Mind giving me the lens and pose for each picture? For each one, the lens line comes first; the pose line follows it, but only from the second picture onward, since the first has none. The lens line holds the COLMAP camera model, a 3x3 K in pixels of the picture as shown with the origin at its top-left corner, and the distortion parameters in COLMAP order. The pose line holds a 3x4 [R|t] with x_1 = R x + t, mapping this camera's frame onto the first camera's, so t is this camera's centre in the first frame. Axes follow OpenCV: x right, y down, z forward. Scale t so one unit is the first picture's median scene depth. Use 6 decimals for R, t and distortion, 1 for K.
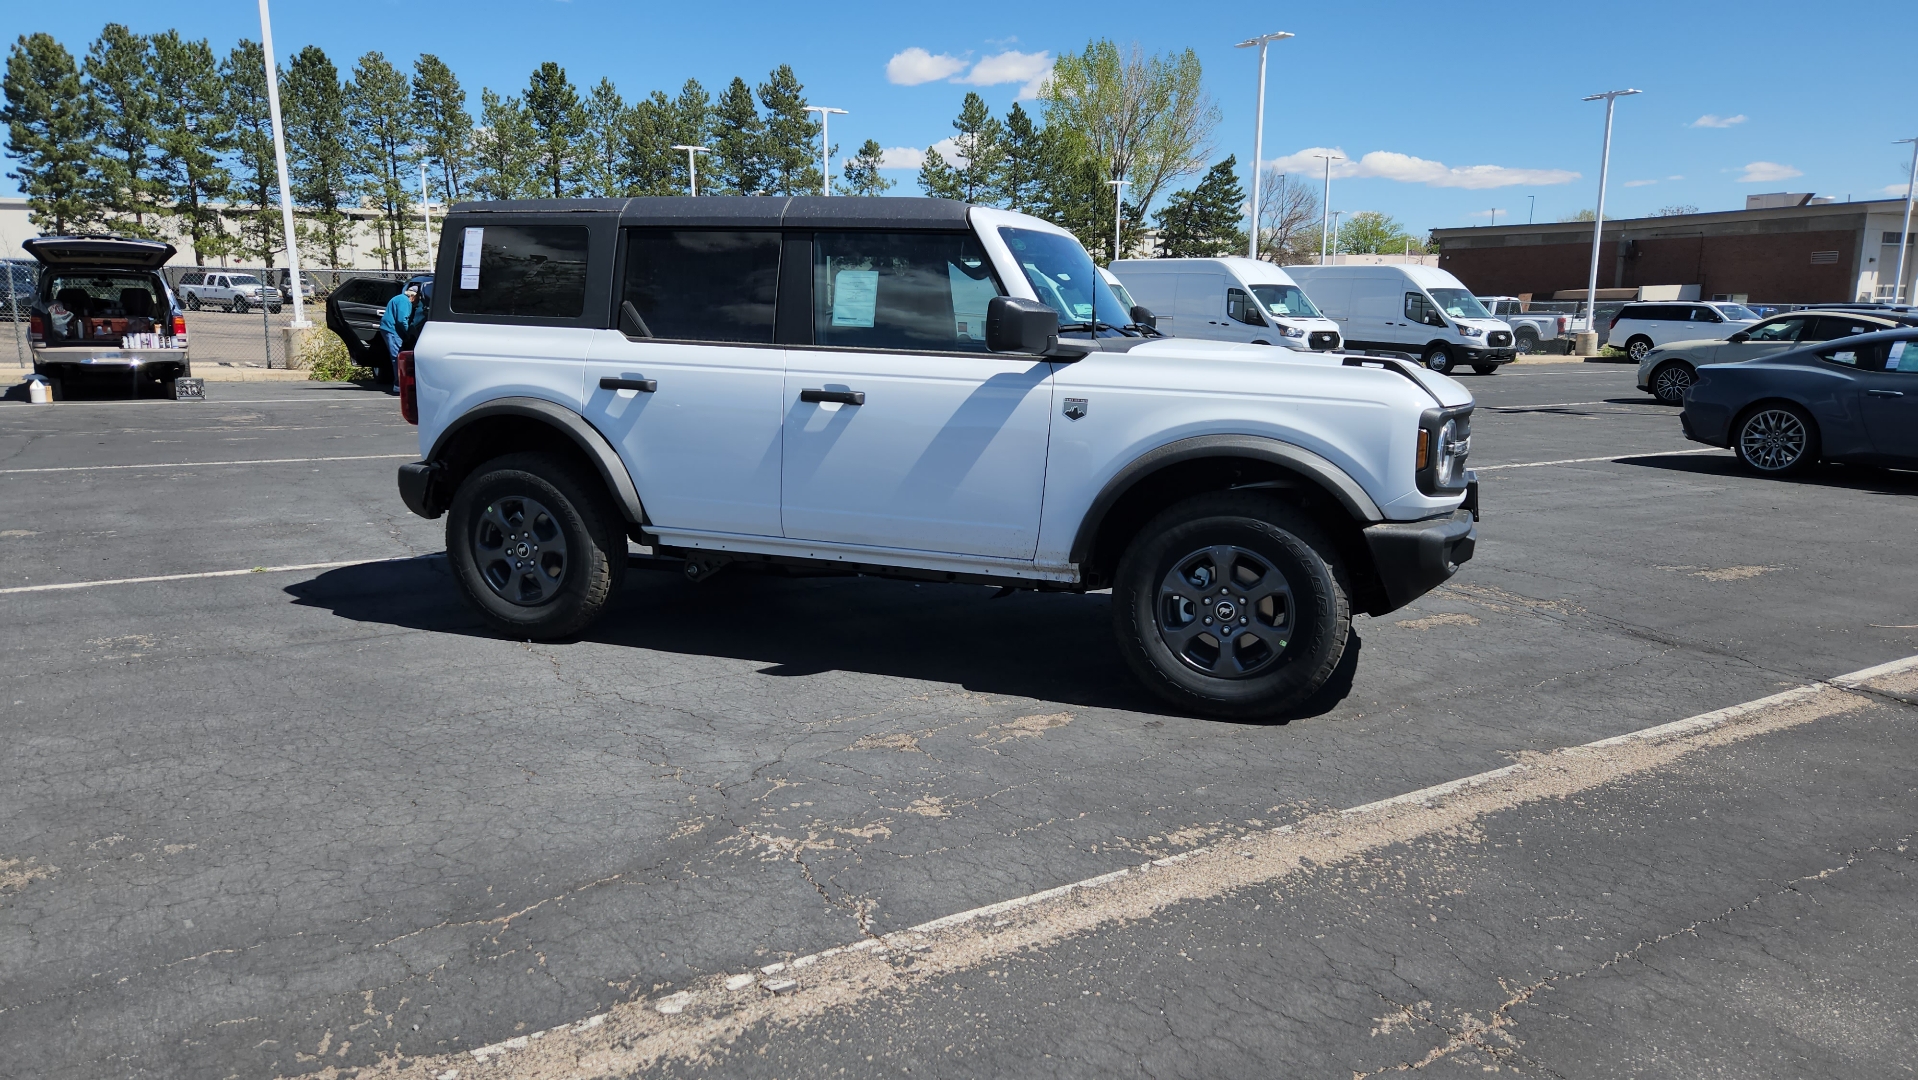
lens RADIAL K [[1280.6, 0, 944.7], [0, 1280.6, 551.5], [0, 0, 1]] dist [0.071911, -0.057840]
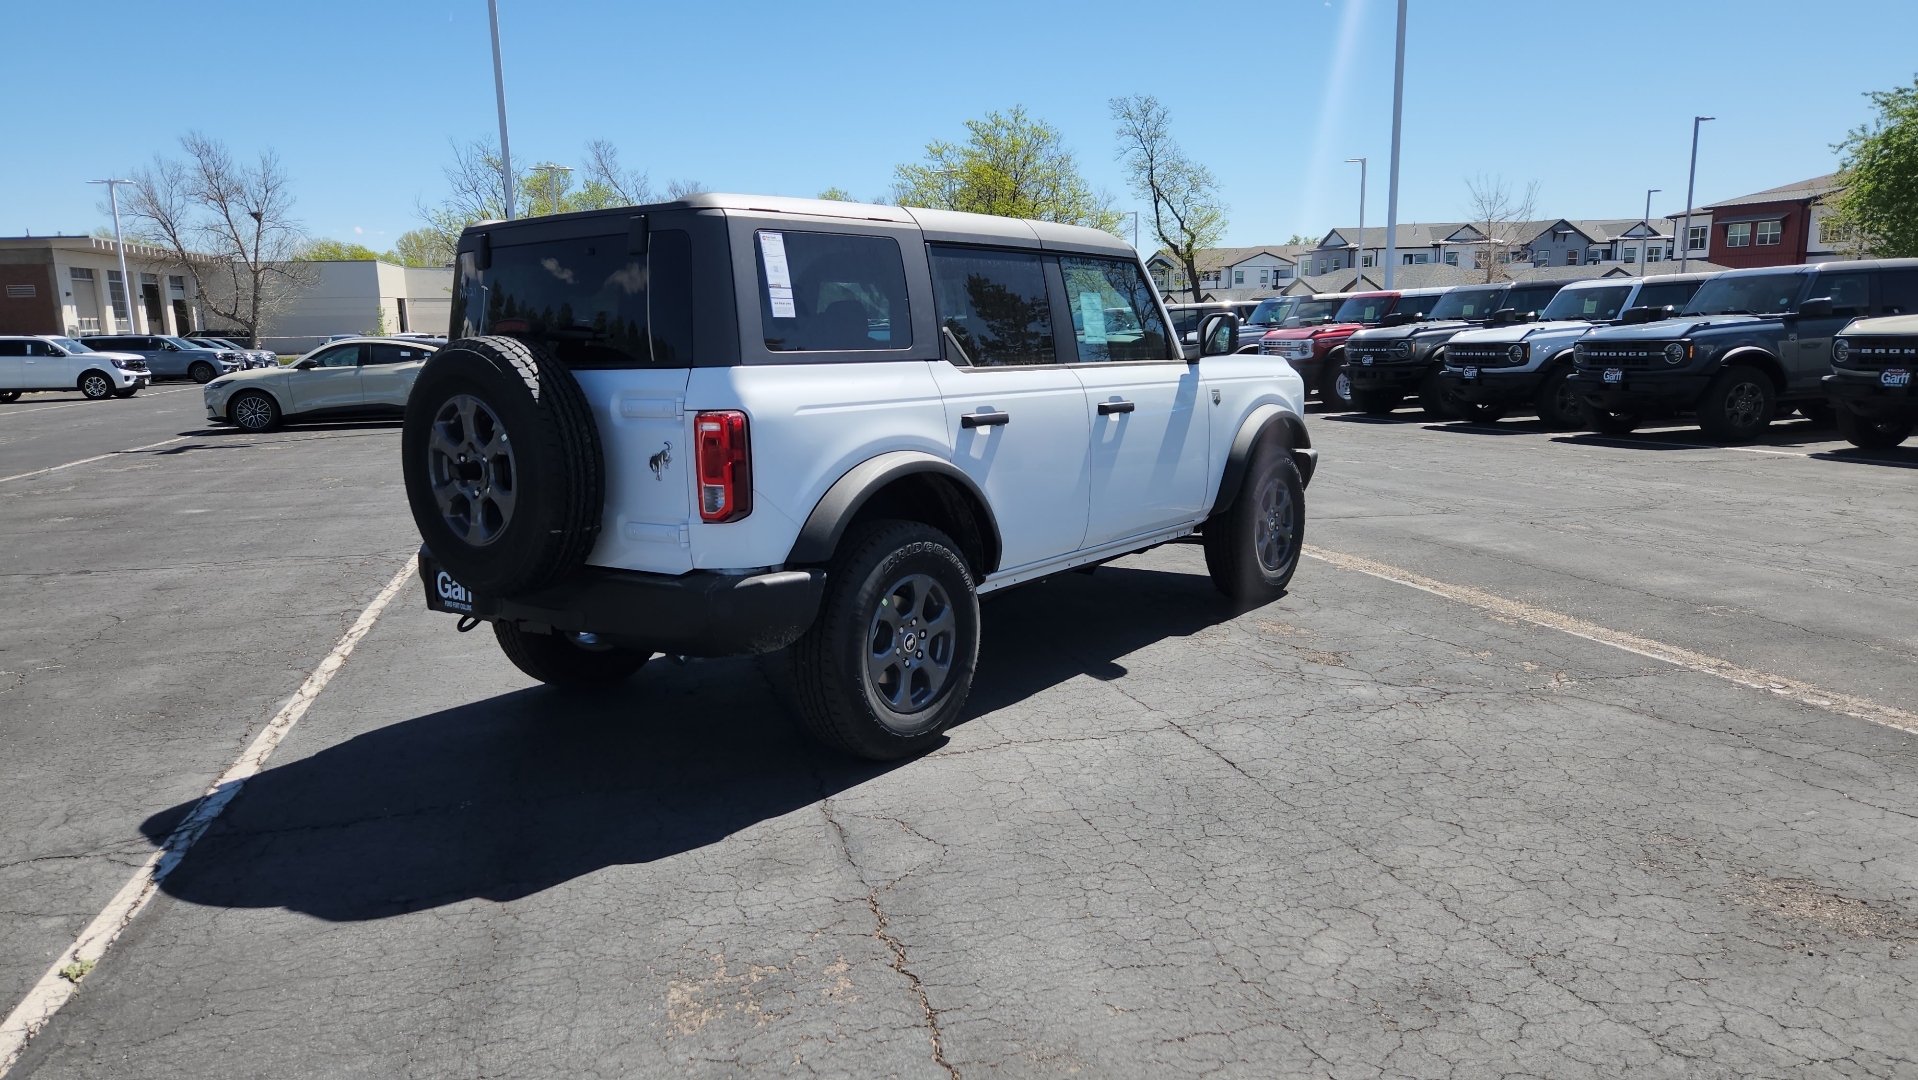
lens RADIAL K [[1280.6, 0, 931.4], [0, 1280.6, 556.8], [0, 0, 1]] dist [0.071911, -0.057840]
pose [[0.301683, -0.184094, 0.935466, -1.038536], [0.204507, 0.970838, 0.125103, -0.146879], [-0.931217, 0.153568, 0.330534, 0.710984]]
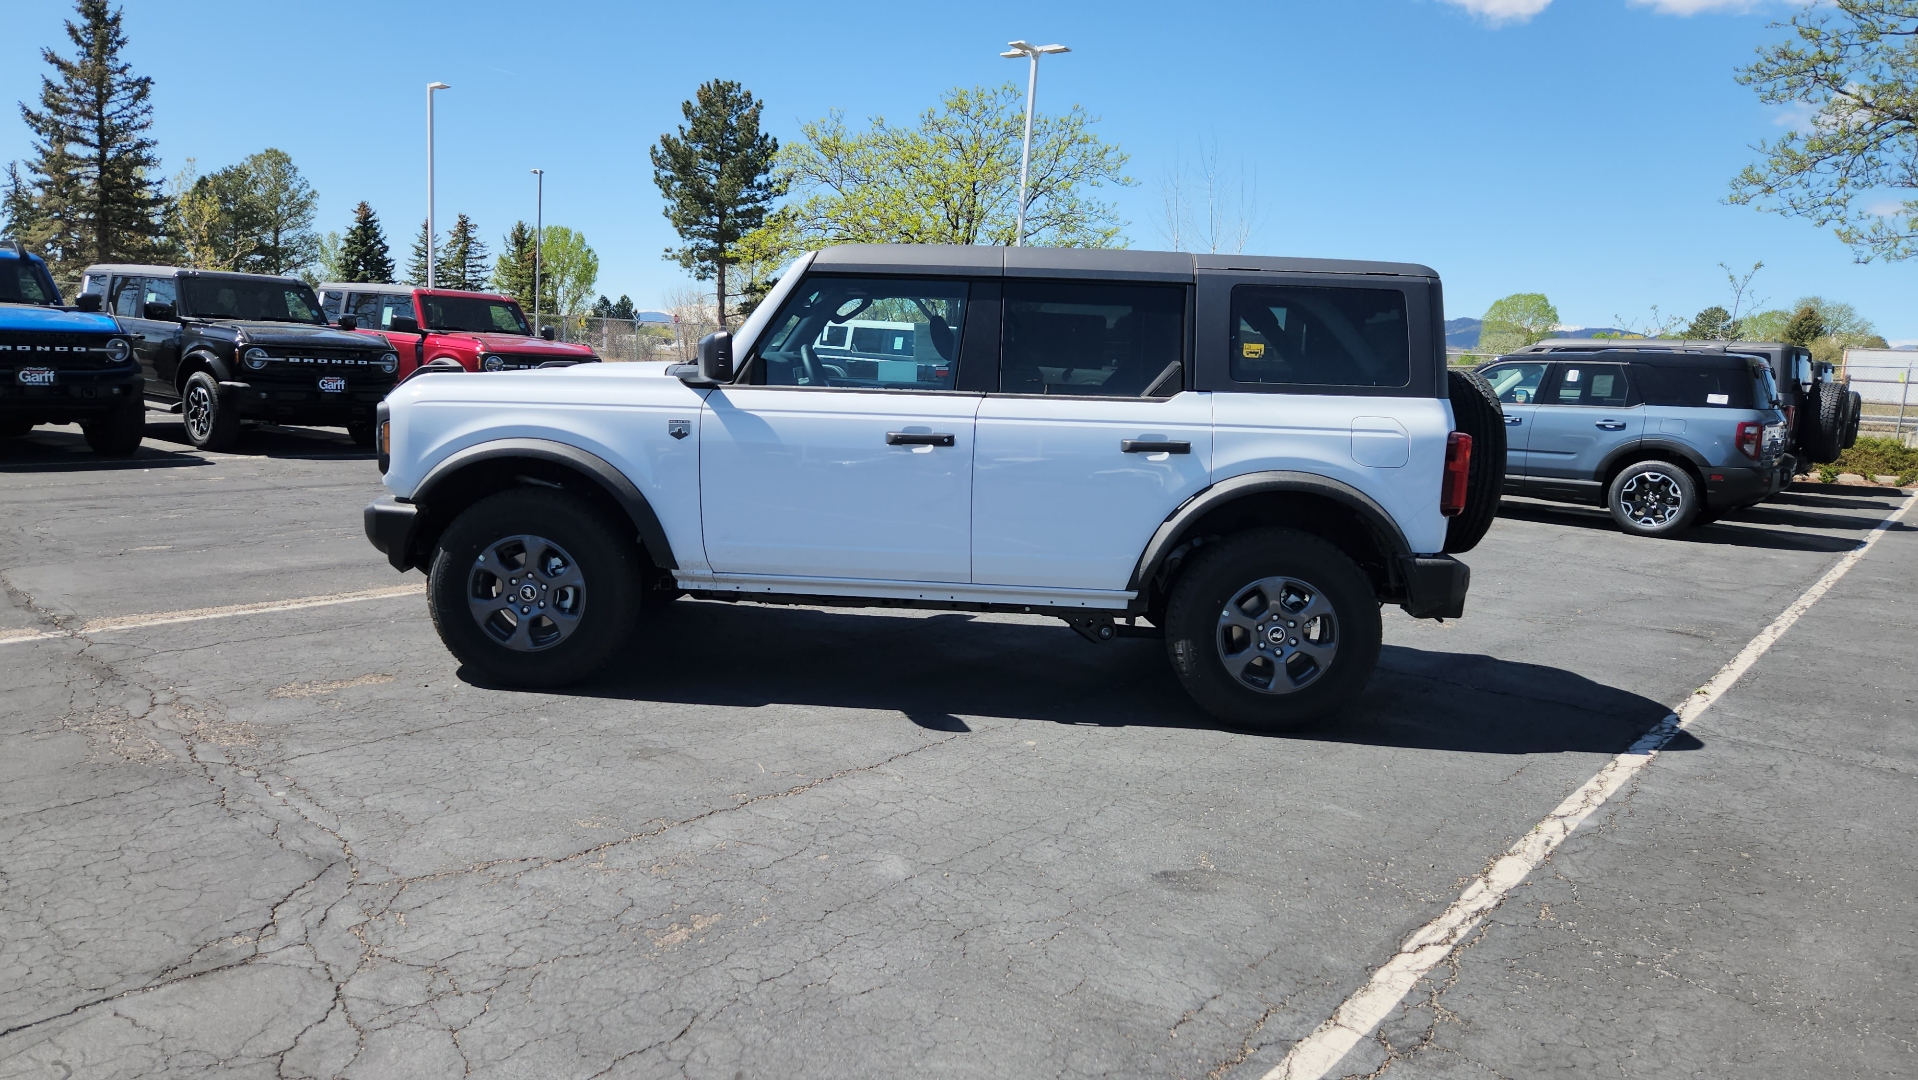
lens RADIAL K [[1280.6, 0, 928.1], [0, 1280.6, 553.1], [0, 0, 1]] dist [0.071911, -0.057840]
pose [[-0.947248, -0.008914, -0.320378, 0.315818], [-0.116410, 0.940915, 0.318005, -0.369160], [0.298614, 0.338525, -0.892317, 2.008813]]
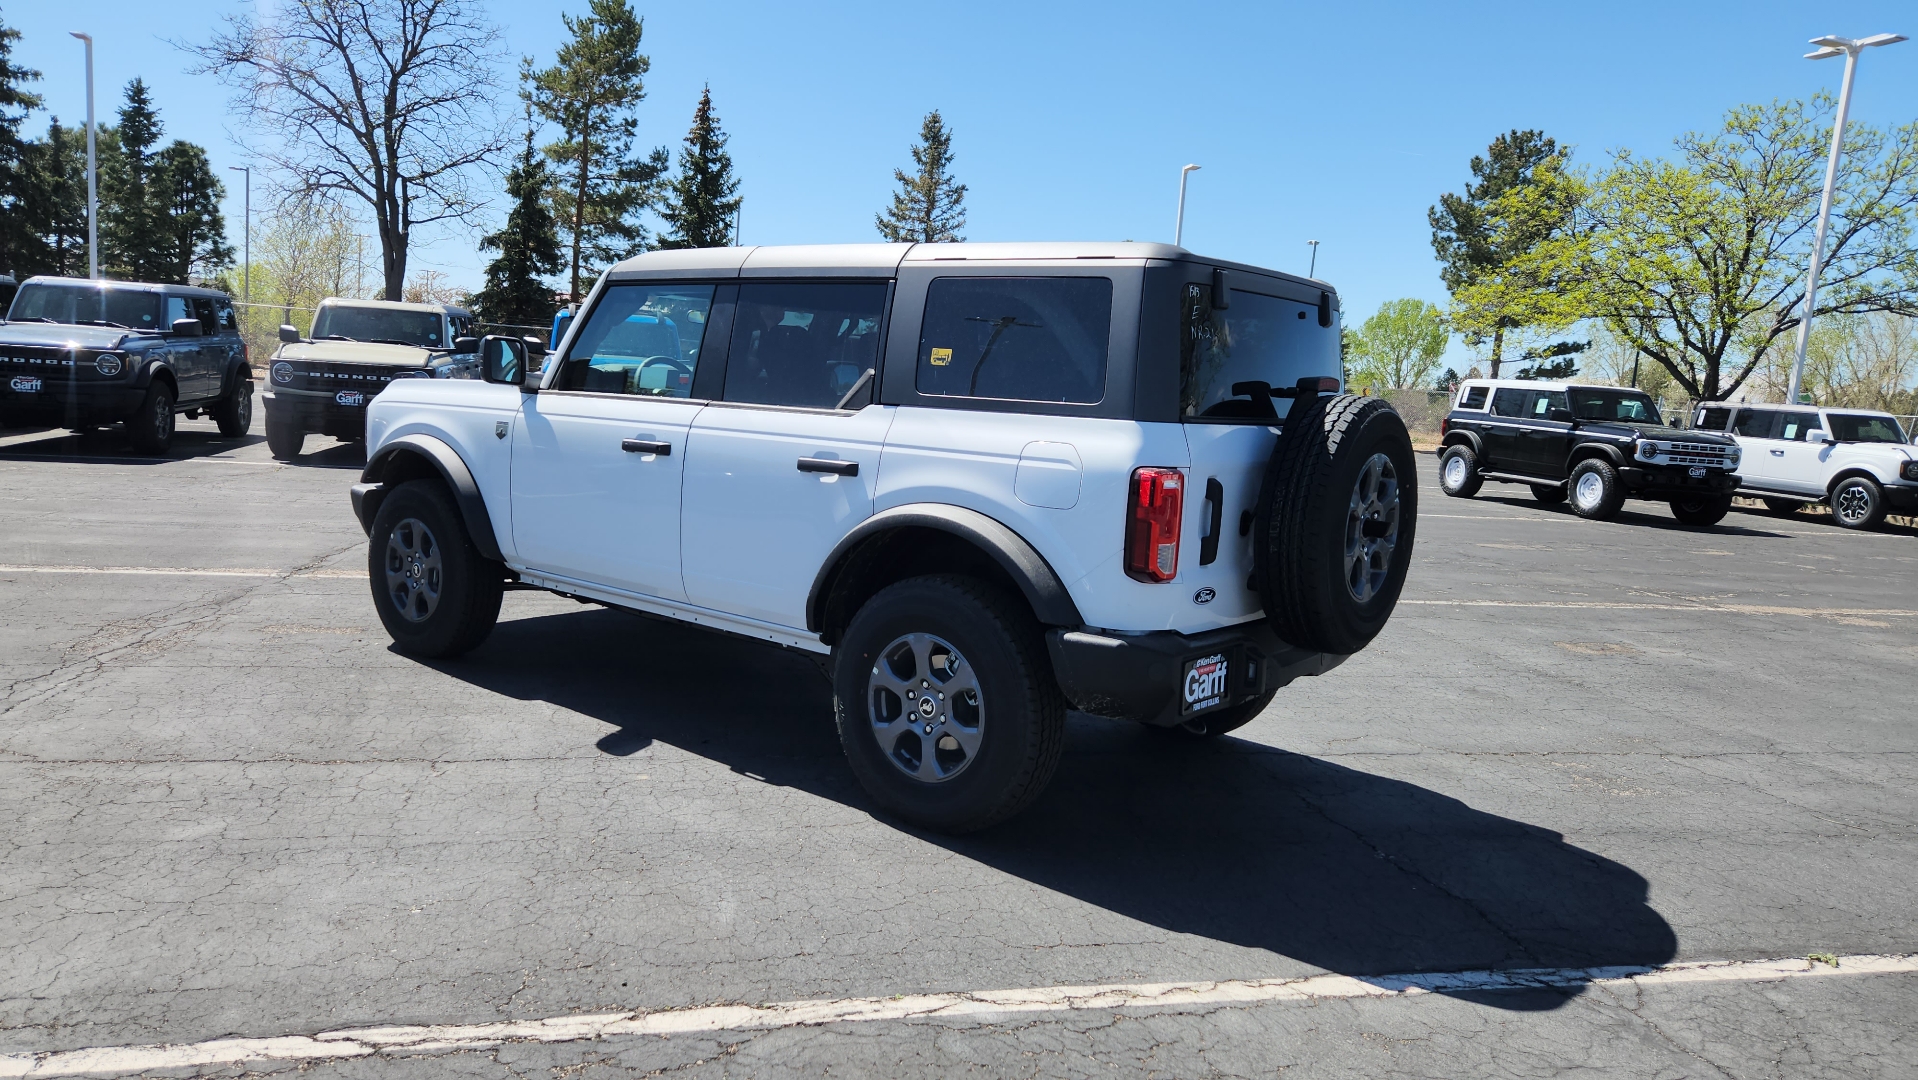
lens RADIAL K [[1280.6, 0, 923.8], [0, 1280.6, 548.5], [0, 0, 1]] dist [0.071911, -0.057840]
pose [[-0.946726, -0.116100, 0.300384, -0.412796], [-0.019612, 0.951808, 0.306068, -0.362498], [-0.321442, 0.283871, -0.903378, 1.923217]]
